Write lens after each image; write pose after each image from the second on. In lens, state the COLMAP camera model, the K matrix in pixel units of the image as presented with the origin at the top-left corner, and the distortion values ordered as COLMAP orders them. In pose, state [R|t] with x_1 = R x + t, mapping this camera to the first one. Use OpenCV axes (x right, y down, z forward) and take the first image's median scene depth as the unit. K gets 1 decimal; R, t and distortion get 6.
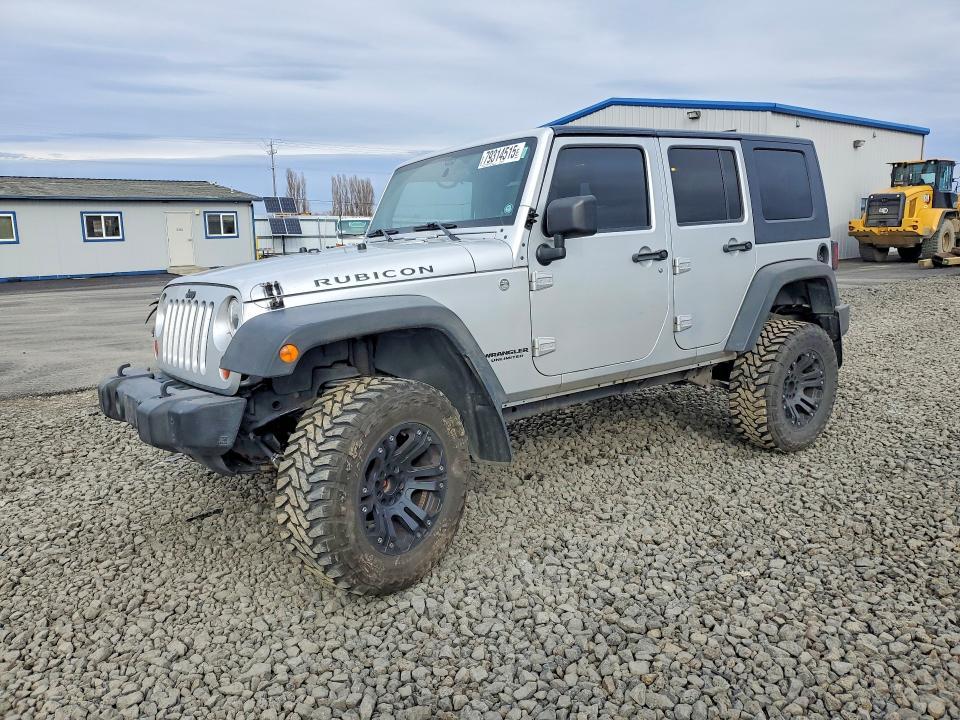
lens RADIAL K [[710.4, 0, 477.0], [0, 710.4, 354.5], [0, 0, 1]] dist [0.043674, -0.026488]
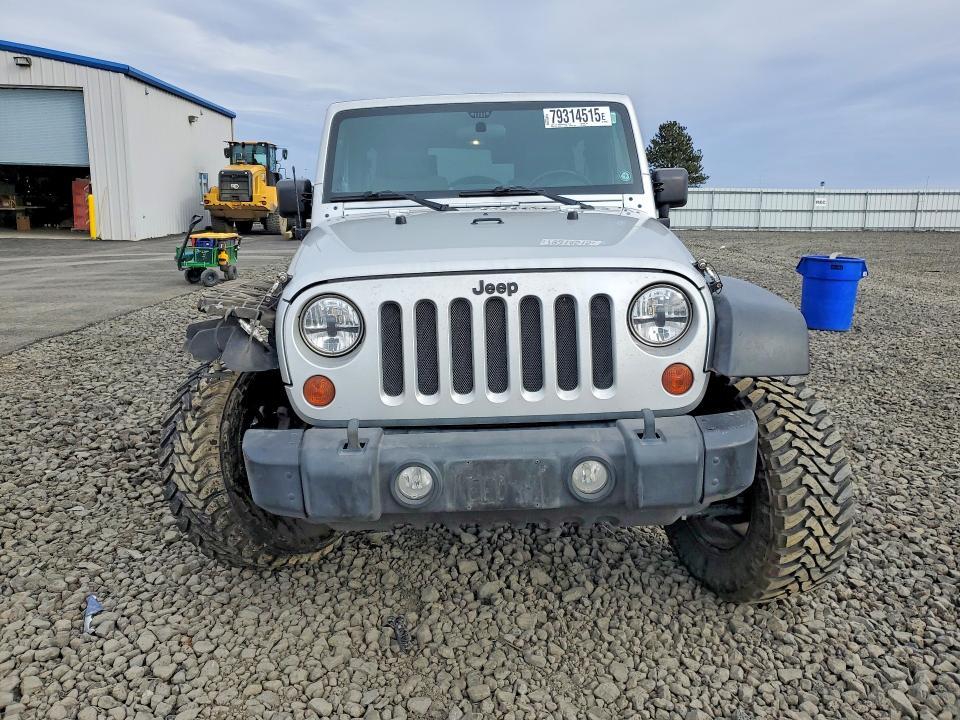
lens RADIAL K [[710.4, 0, 478.7], [0, 710.4, 355.8], [0, 0, 1]] dist [0.043674, -0.026488]
pose [[0.598220, -0.149817, 0.787202, -0.098870], [0.119367, 0.988068, 0.097334, -0.009507], [-0.792392, 0.035739, 0.608965, 0.066349]]
